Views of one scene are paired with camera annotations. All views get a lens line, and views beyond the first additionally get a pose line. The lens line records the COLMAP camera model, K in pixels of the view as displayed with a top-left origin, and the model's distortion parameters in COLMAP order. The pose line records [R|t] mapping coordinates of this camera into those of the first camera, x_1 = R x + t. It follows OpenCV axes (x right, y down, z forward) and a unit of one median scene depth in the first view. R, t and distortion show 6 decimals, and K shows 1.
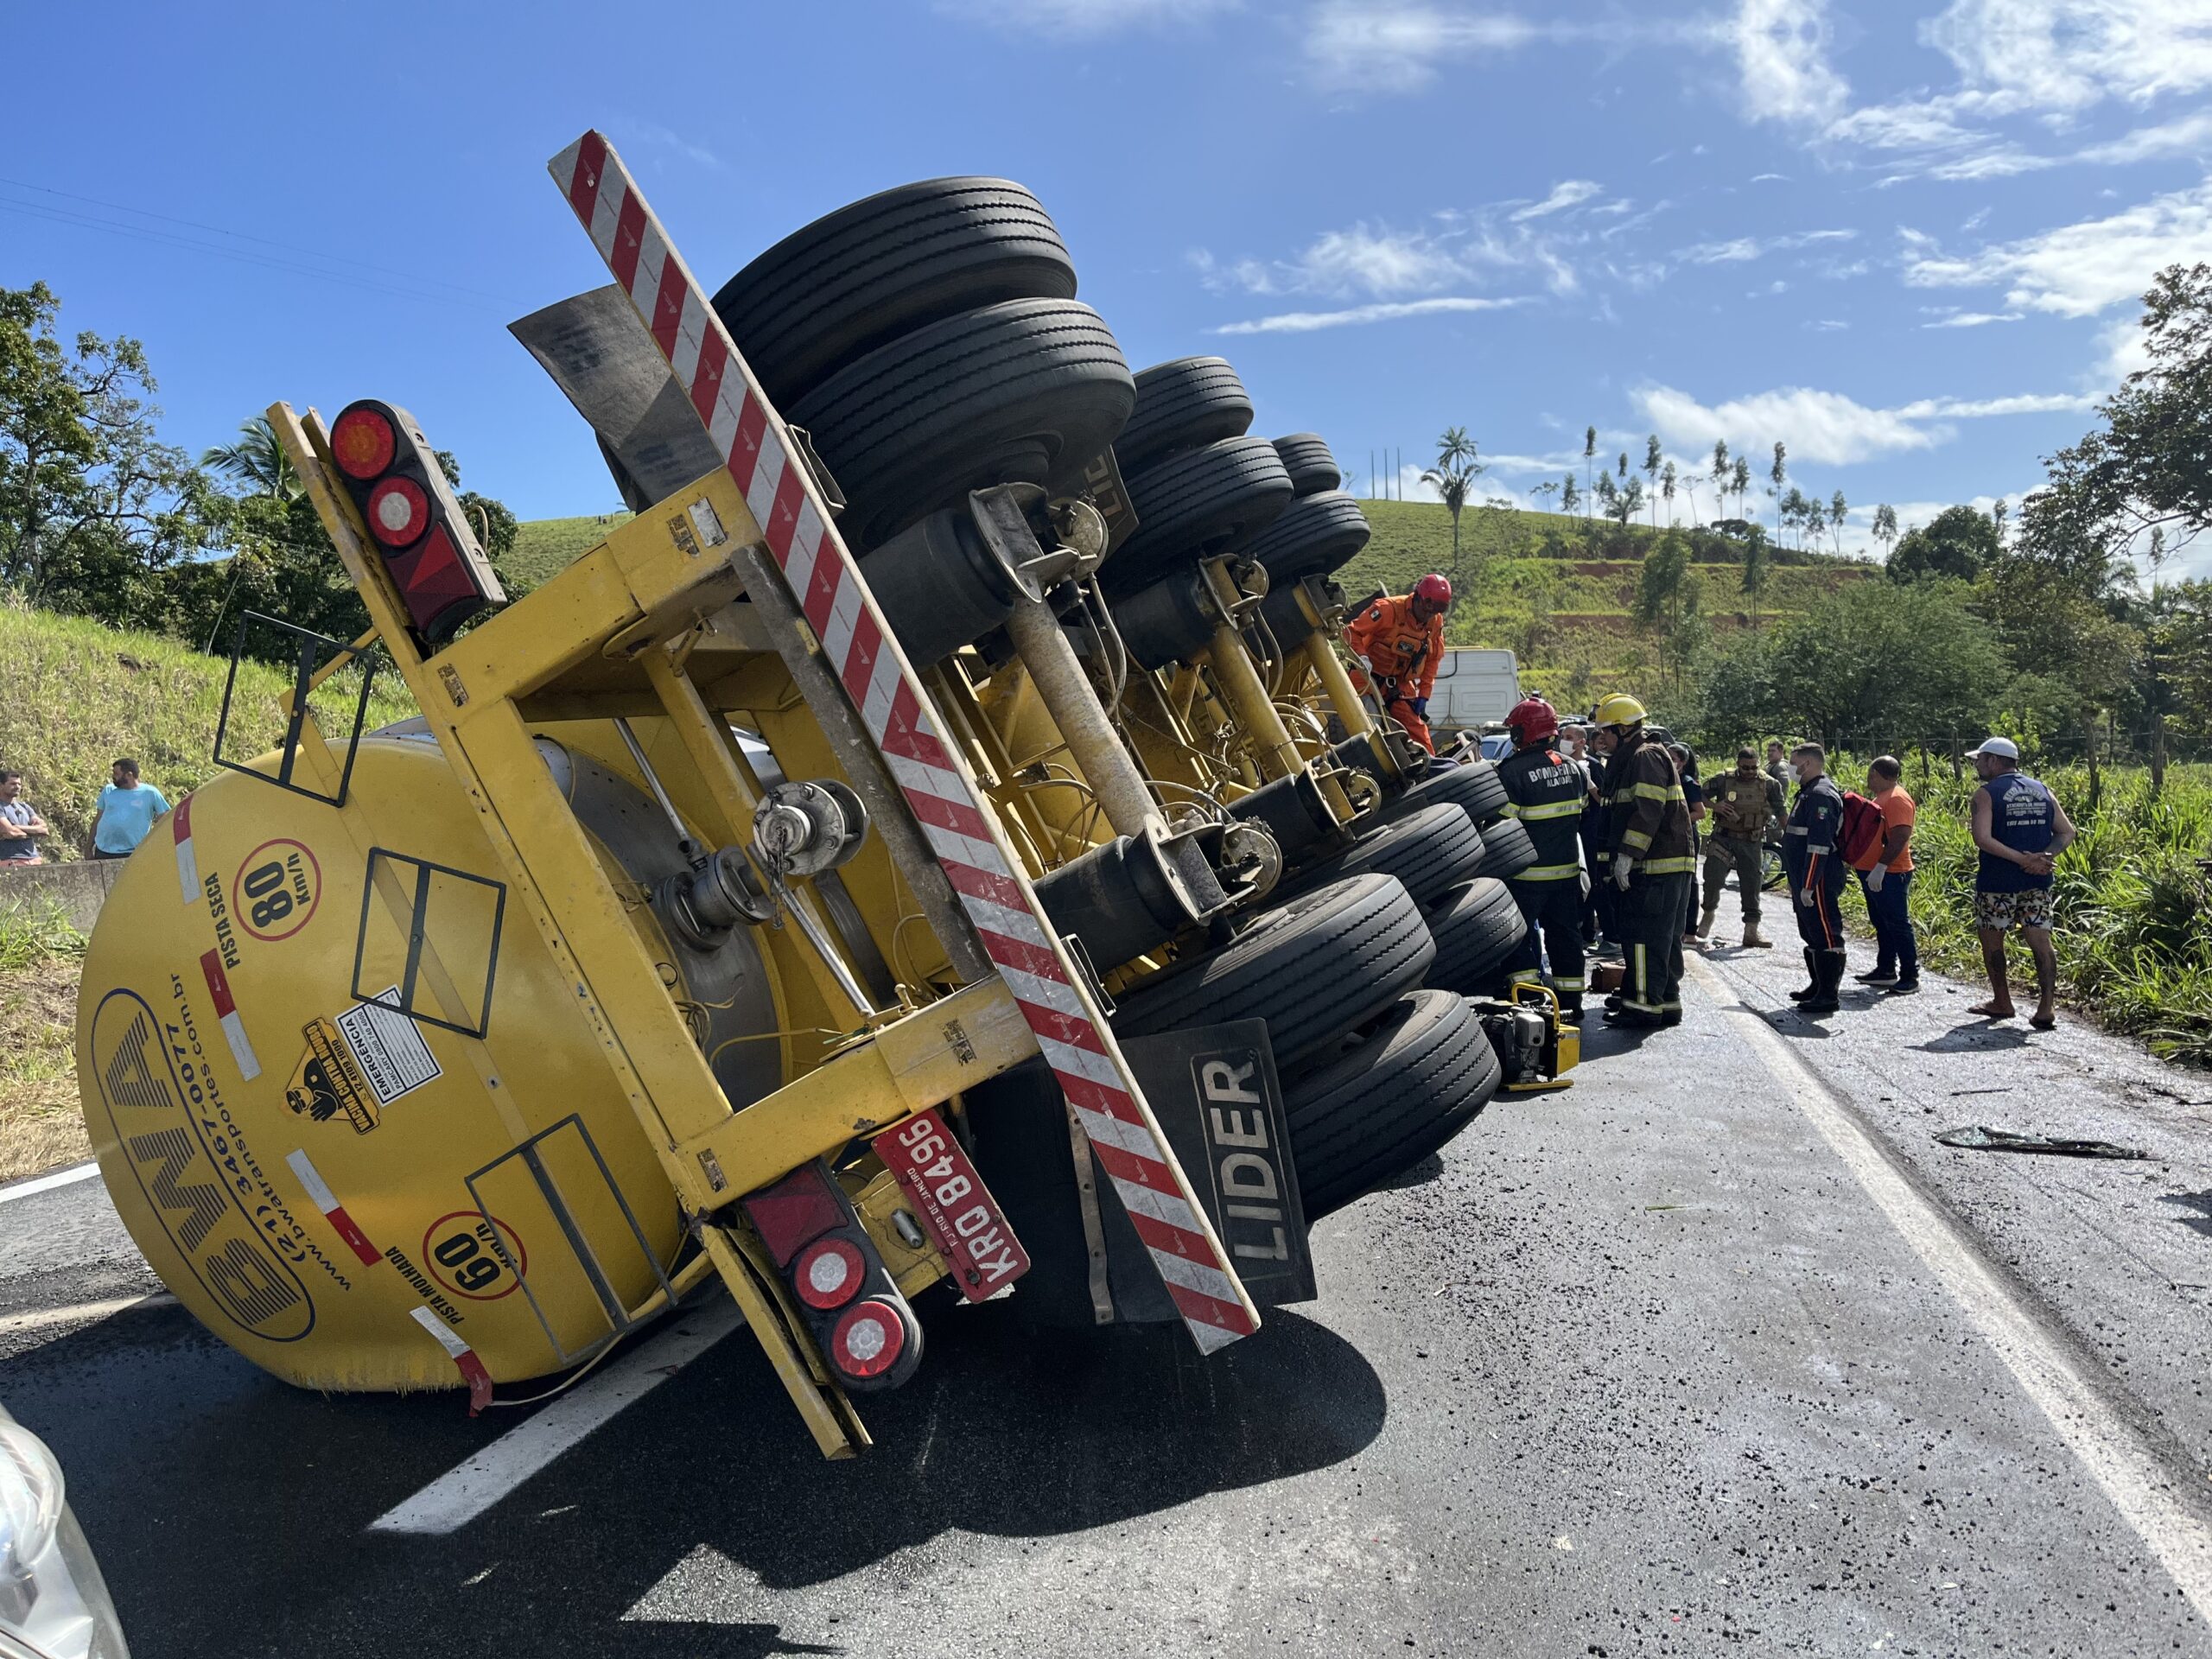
lens RADIAL K [[1669.3, 0, 1120.3], [0, 1669.3, 806.3], [0, 0, 1]] dist [0.056530, -0.065385]
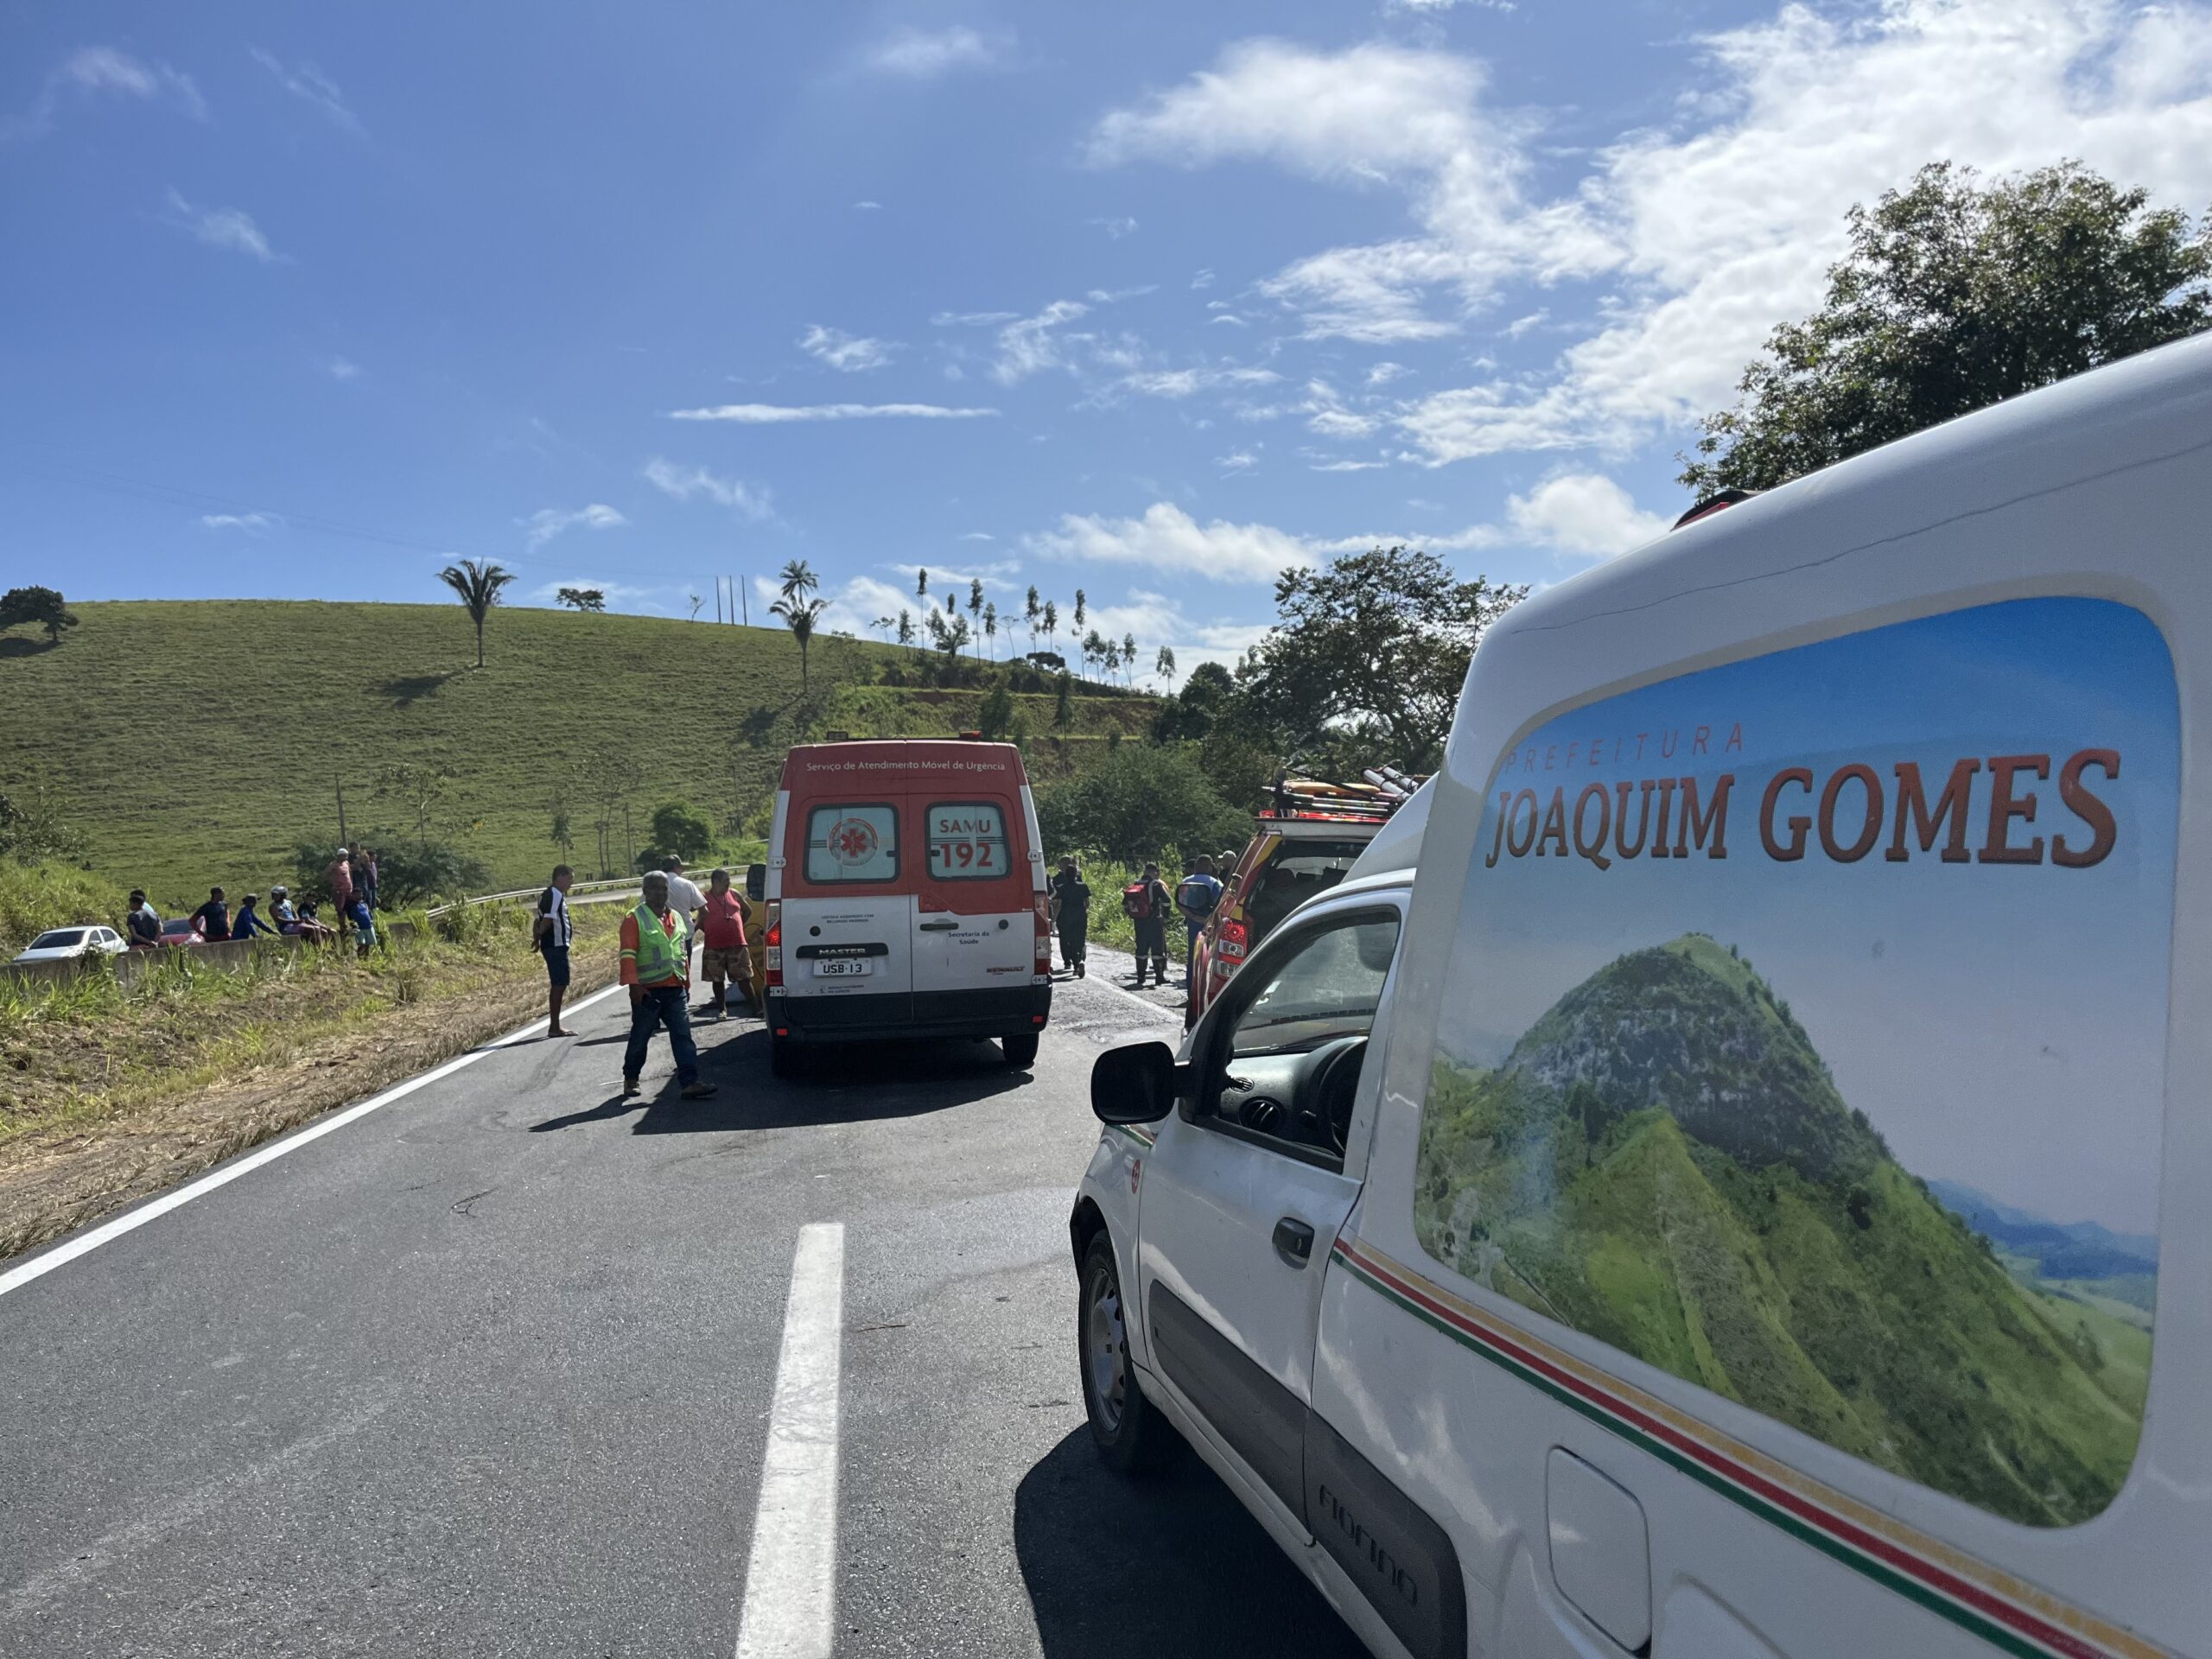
lens RADIAL K [[1661.1, 0, 1115.9], [0, 1661.1, 815.7], [0, 0, 1]] dist [0.072511, -0.097020]
pose [[0.925255, -0.007875, 0.379264, -0.019877], [0.031171, 0.997982, -0.055323, 0.001425], [-0.378063, 0.063010, 0.923633, -0.053722]]
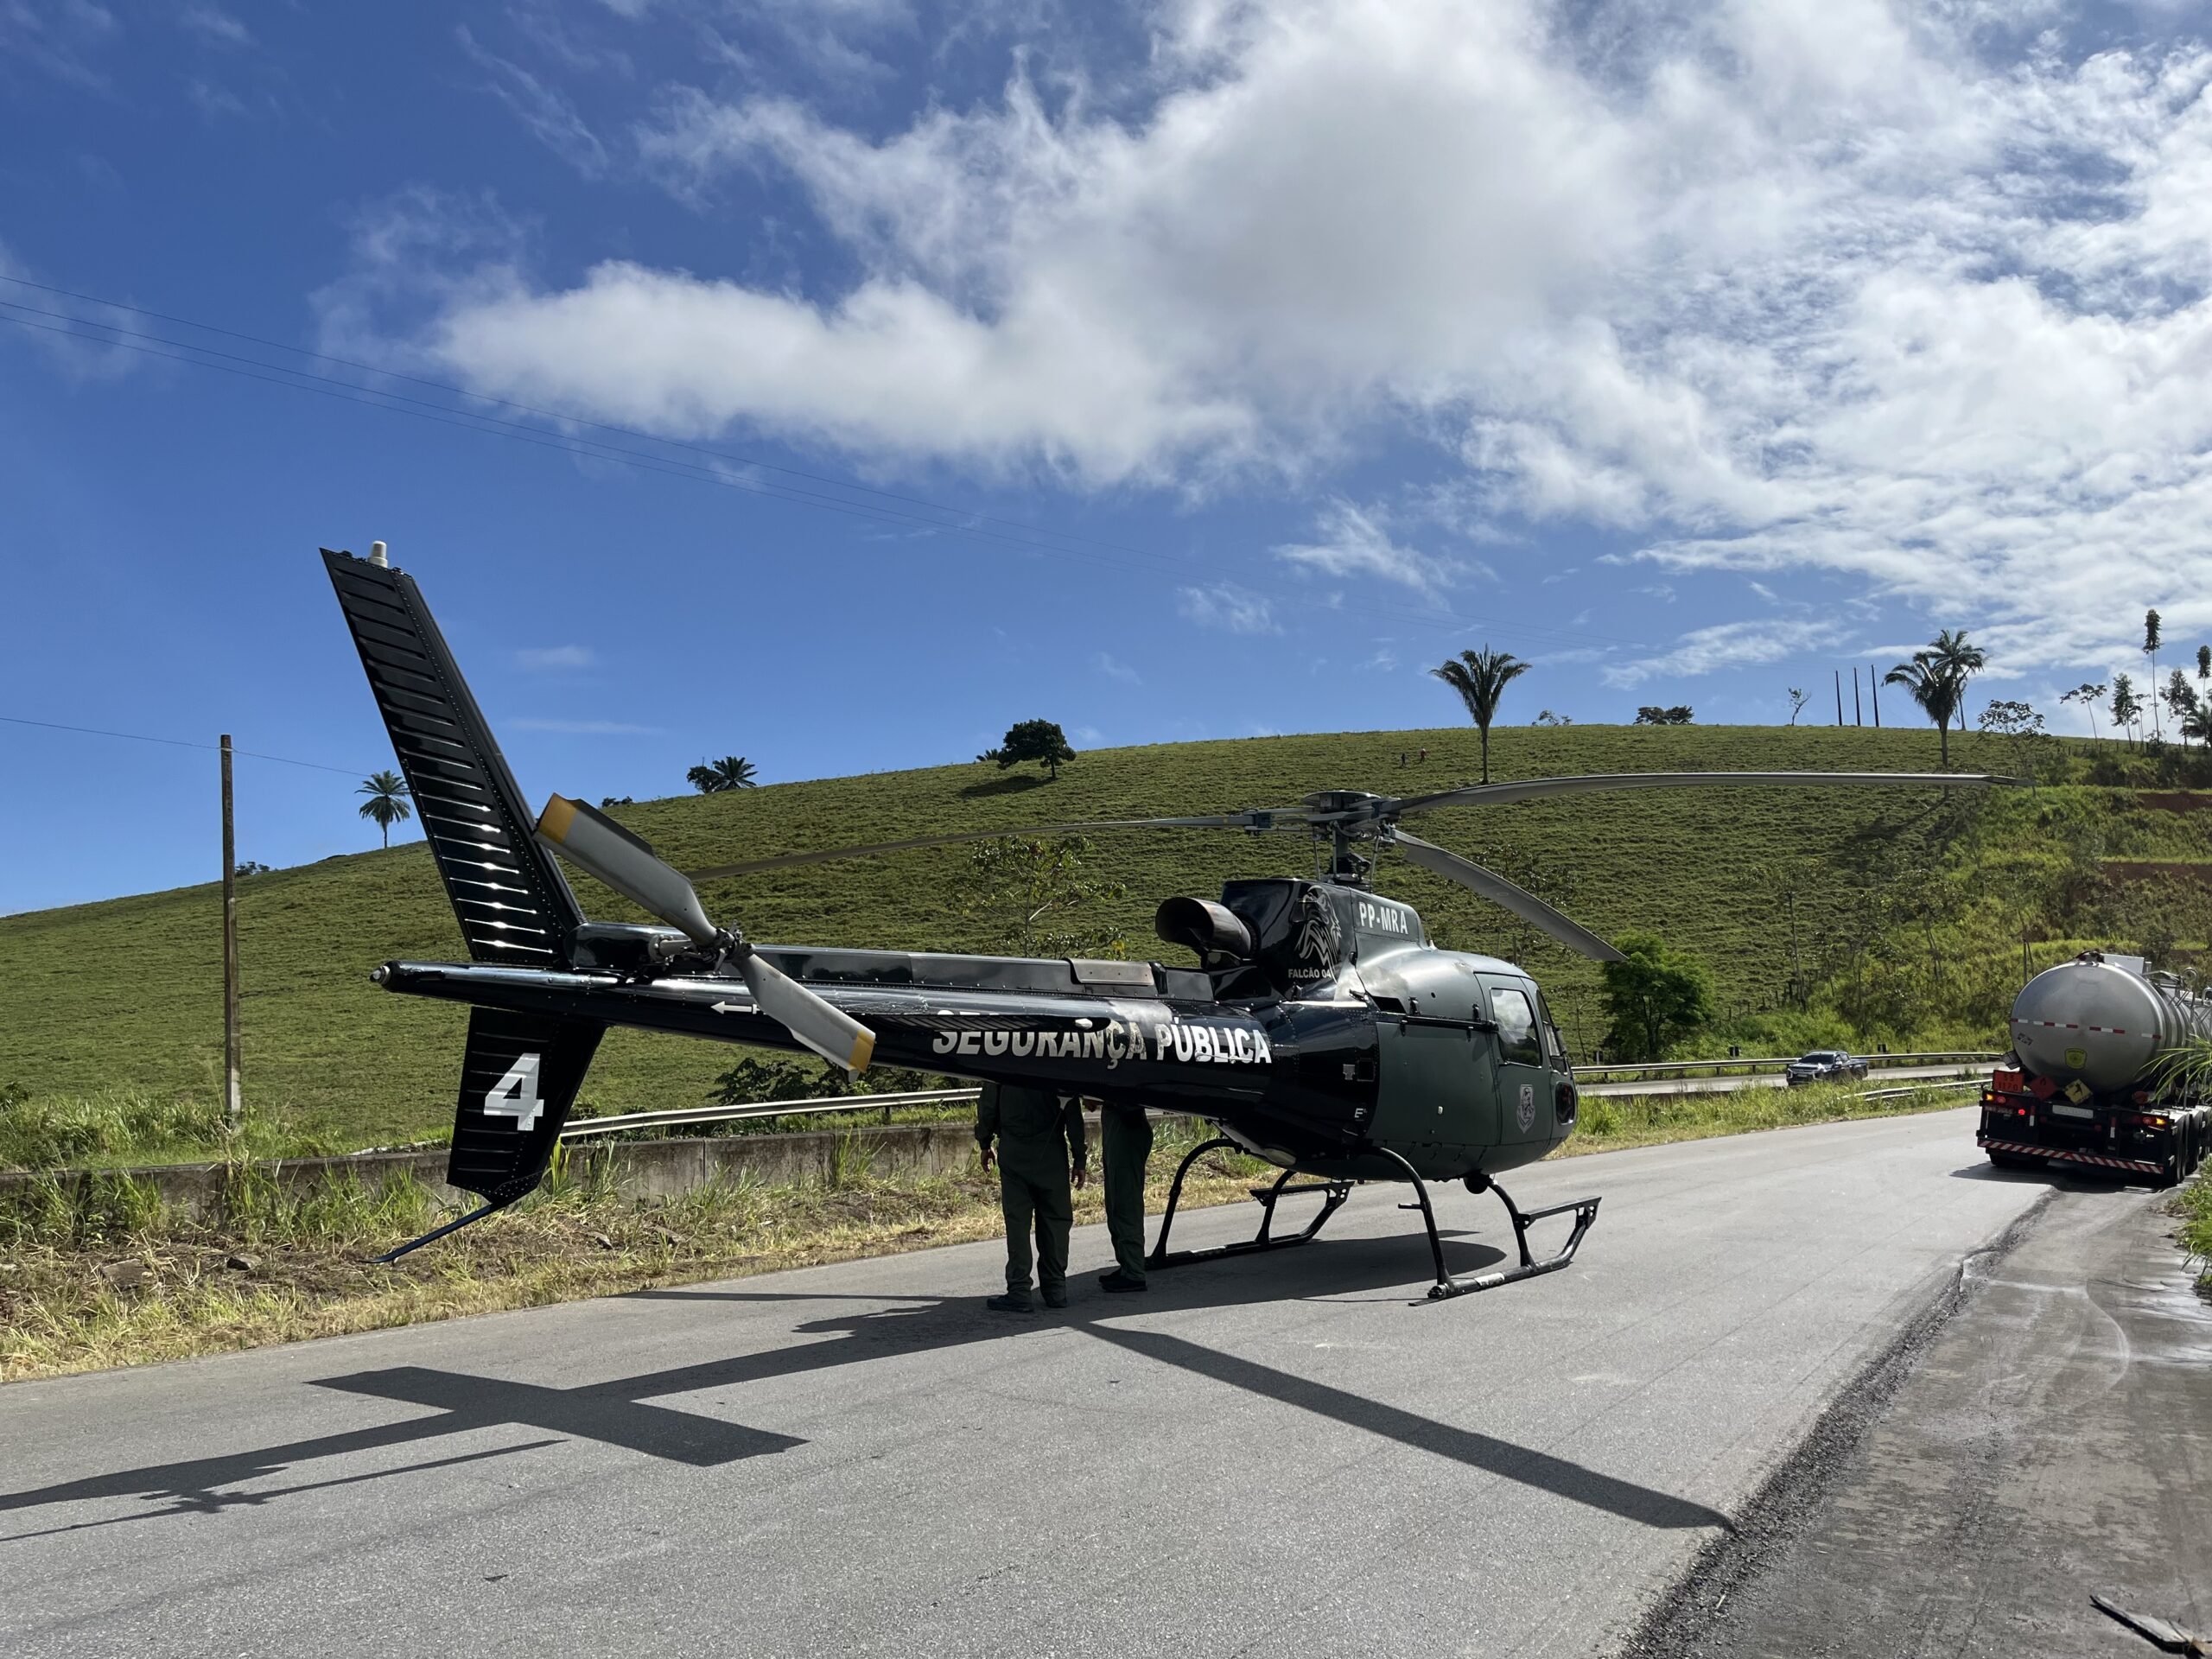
lens RADIAL K [[1661.1, 0, 1115.9], [0, 1661.1, 815.7], [0, 0, 1]] dist [0.072511, -0.097020]
pose [[0.958211, -0.014370, -0.285703, 0.062363], [-0.033675, 0.986127, -0.162540, -0.007326], [0.284075, 0.165369, 0.944433, 0.214941]]
